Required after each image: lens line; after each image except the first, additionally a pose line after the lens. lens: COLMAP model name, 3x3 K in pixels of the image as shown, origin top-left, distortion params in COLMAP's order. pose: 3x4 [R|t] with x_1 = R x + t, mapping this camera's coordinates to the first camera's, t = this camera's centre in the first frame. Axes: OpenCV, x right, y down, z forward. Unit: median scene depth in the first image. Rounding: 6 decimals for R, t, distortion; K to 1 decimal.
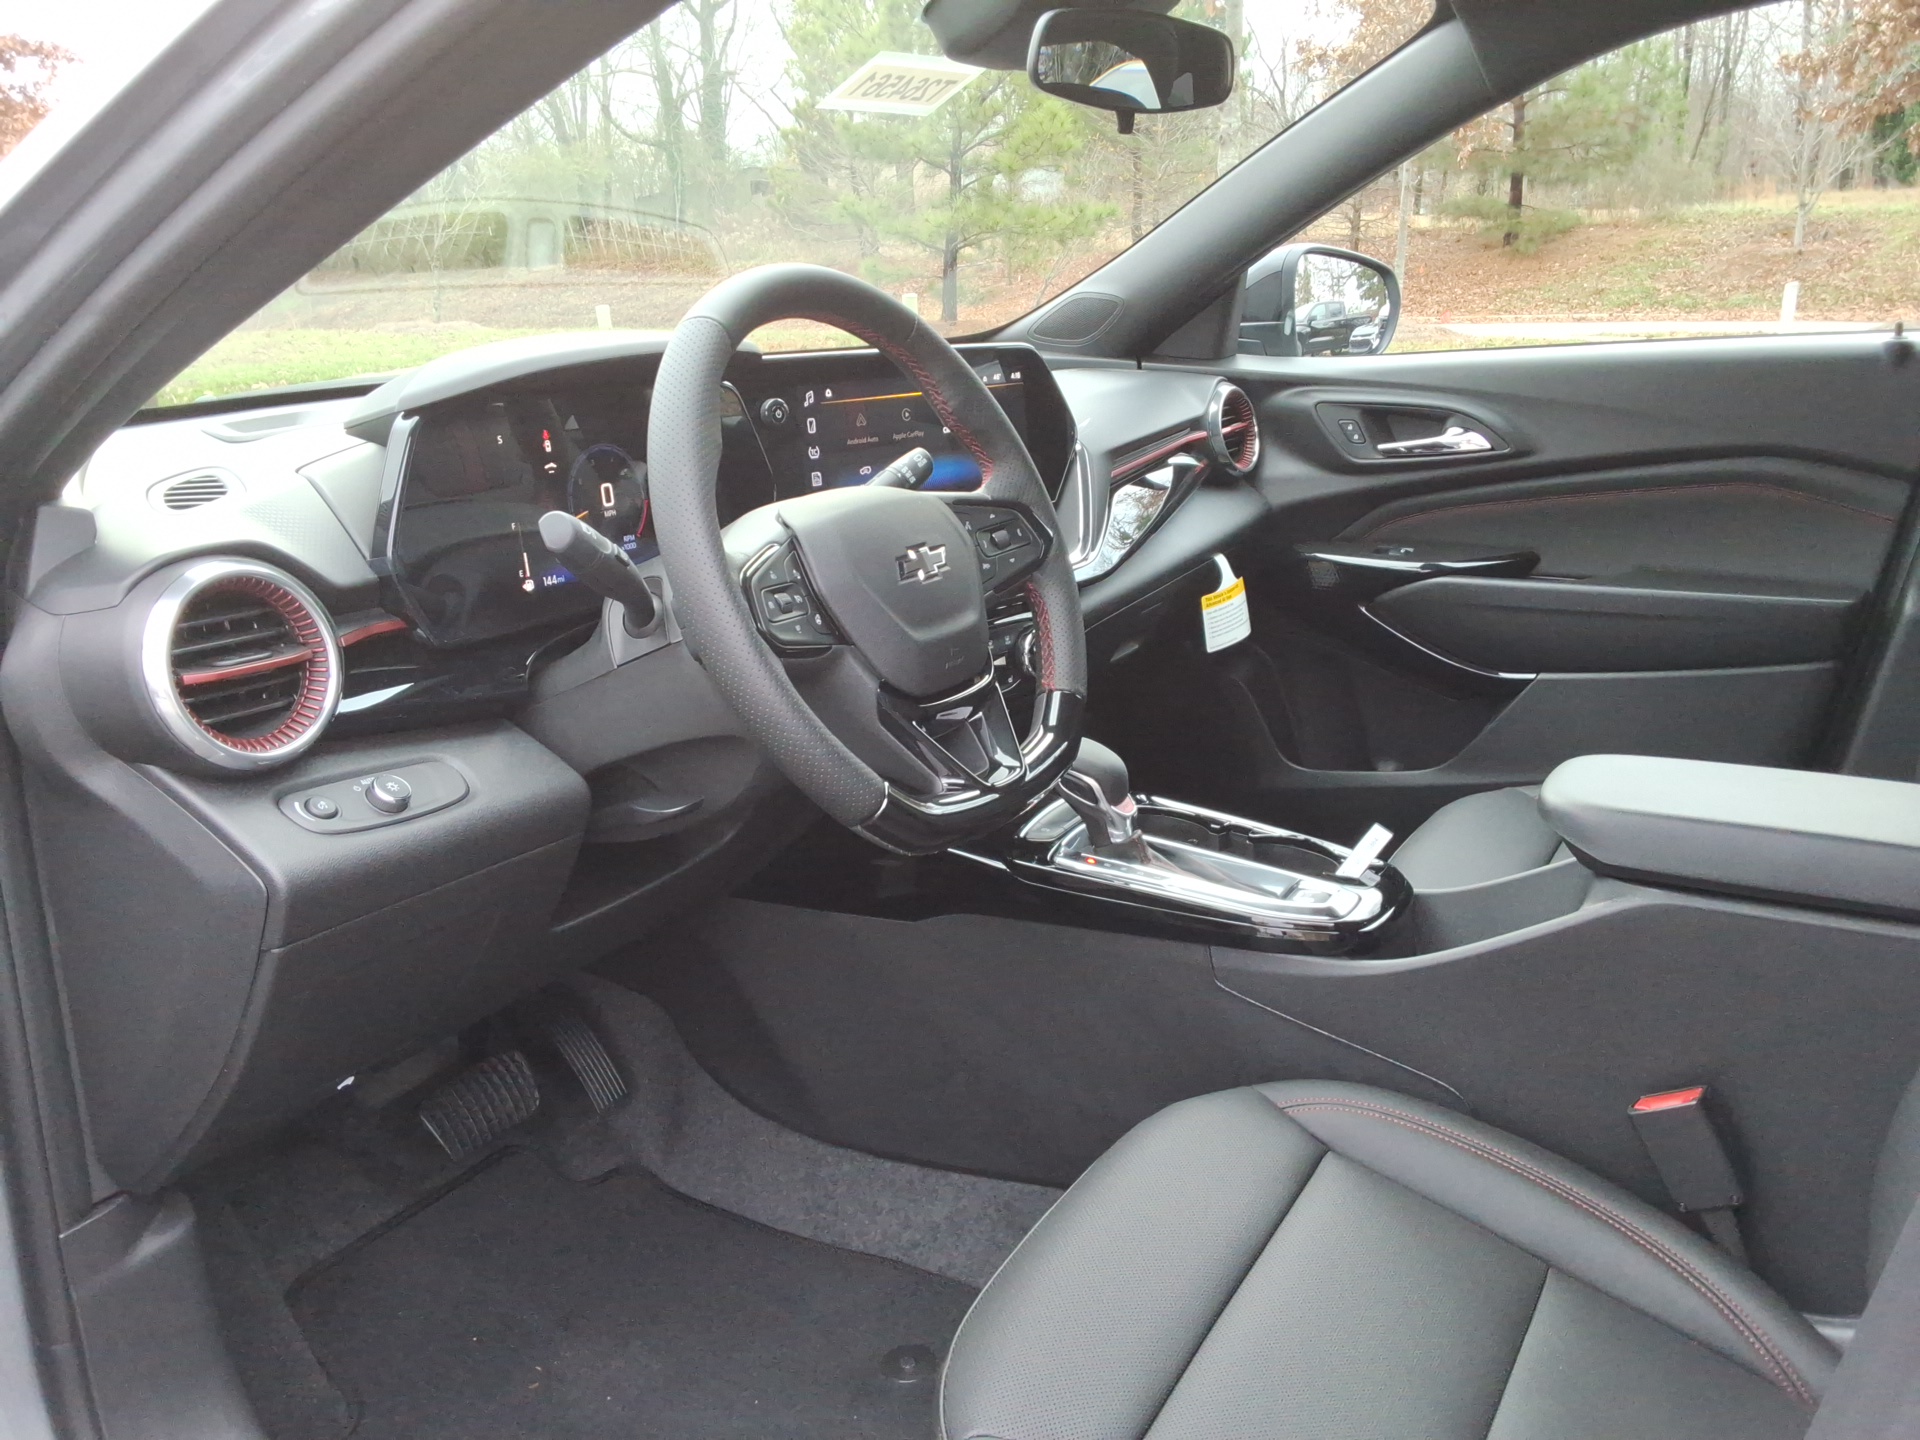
lens RADIAL K [[1537.6, 0, 959.3], [0, 1537.6, 705.0], [0, 0, 1]] dist [0.084016, -0.121958]
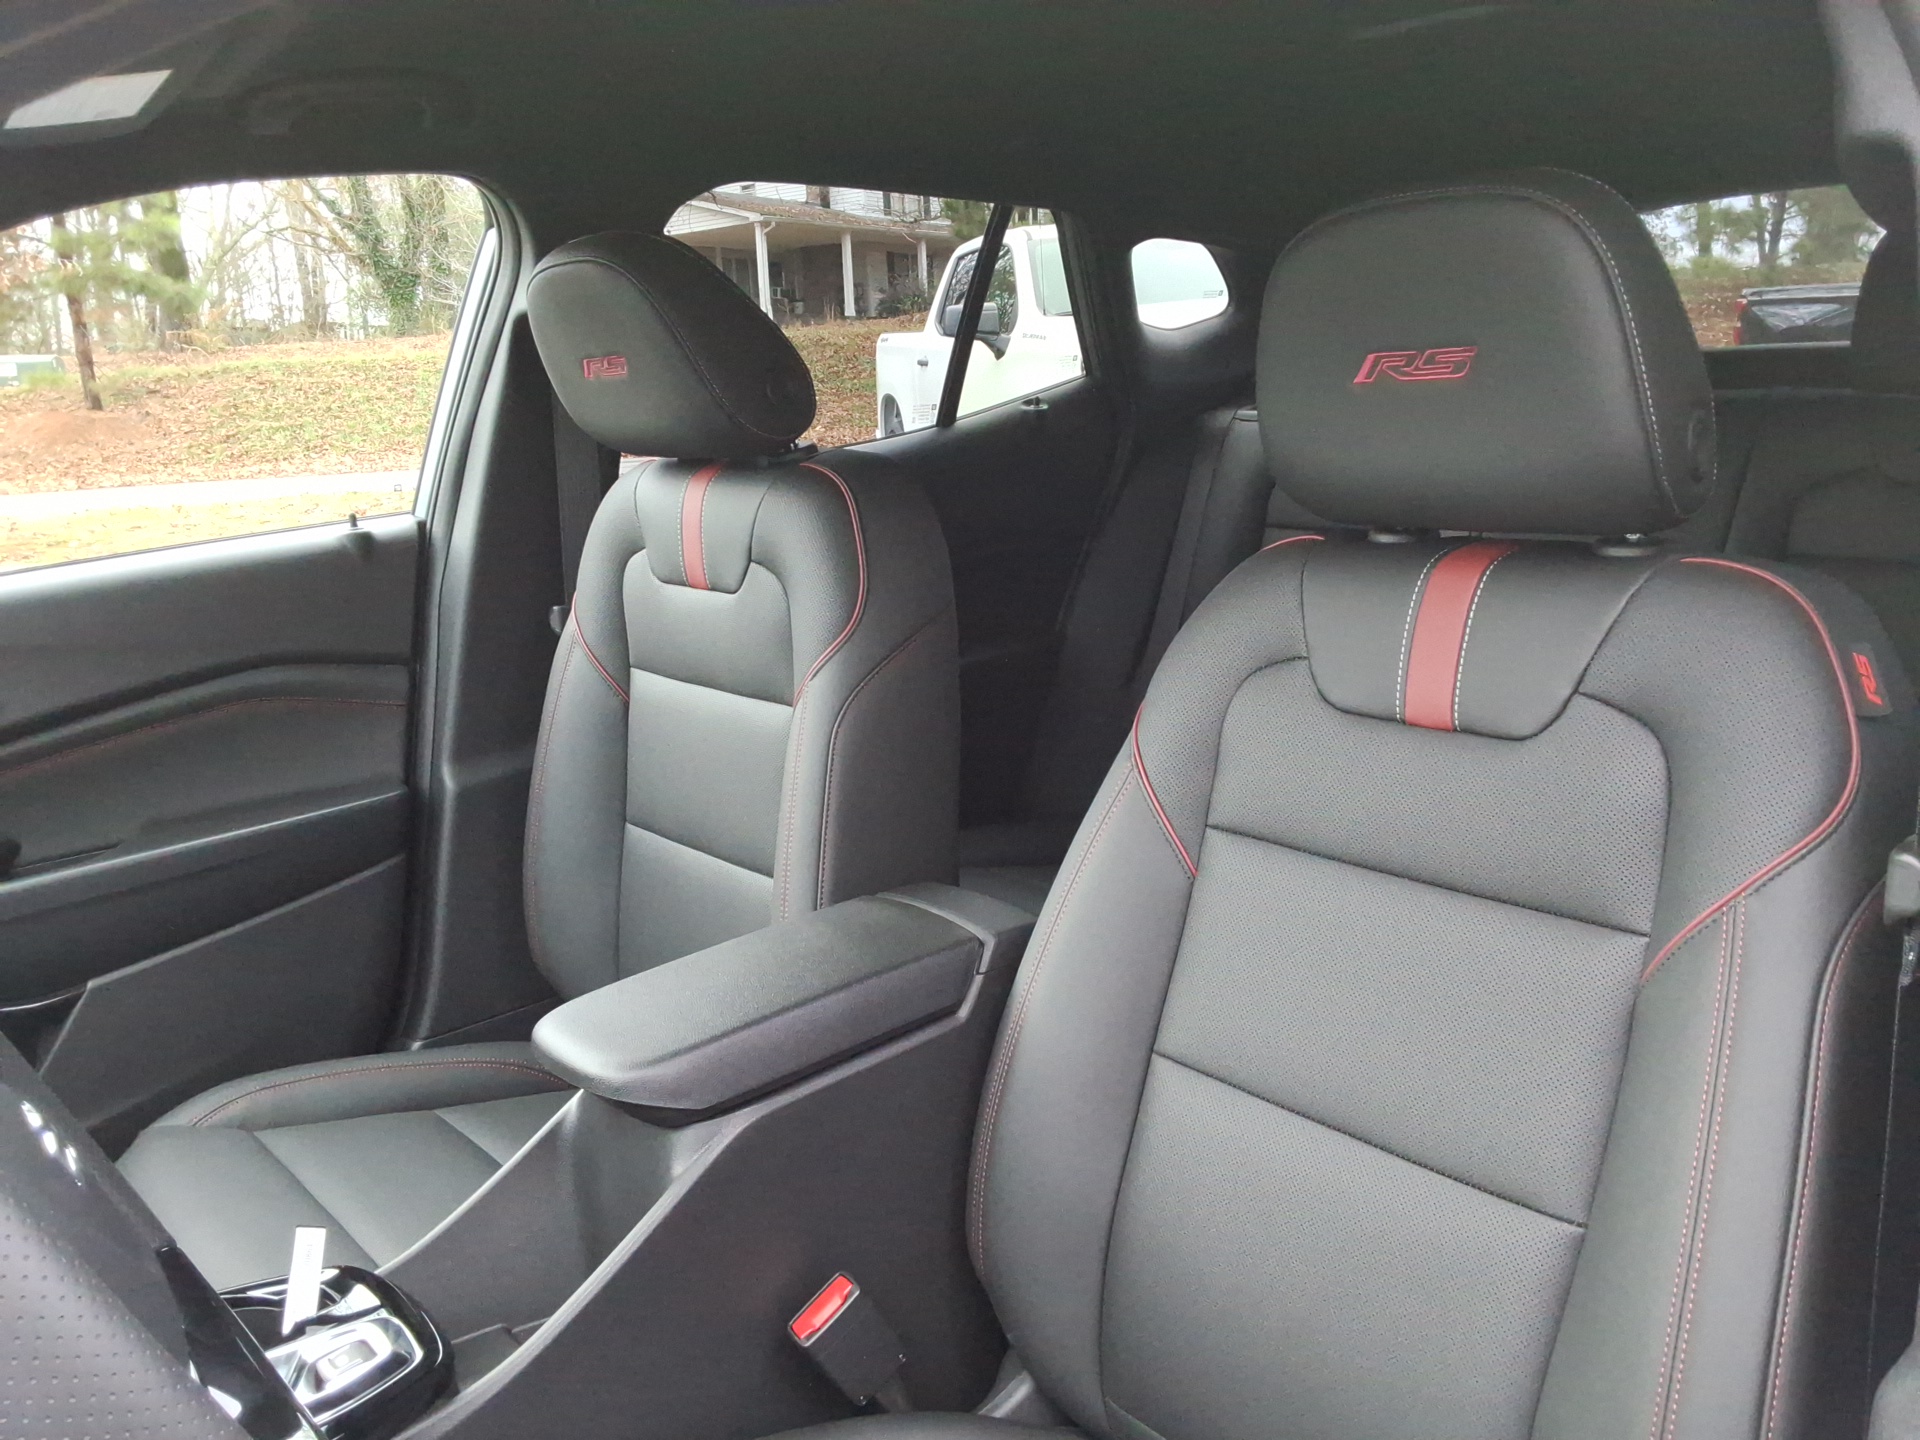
lens RADIAL K [[1537.6, 0, 954.2], [0, 1537.6, 720.2], [0, 0, 1]] dist [0.084016, -0.121958]
pose [[0.288249, -0.213069, 0.933549, -0.235391], [0.296527, 0.946868, 0.124552, -0.130185], [-0.910486, 0.240920, 0.336114, 0.350270]]
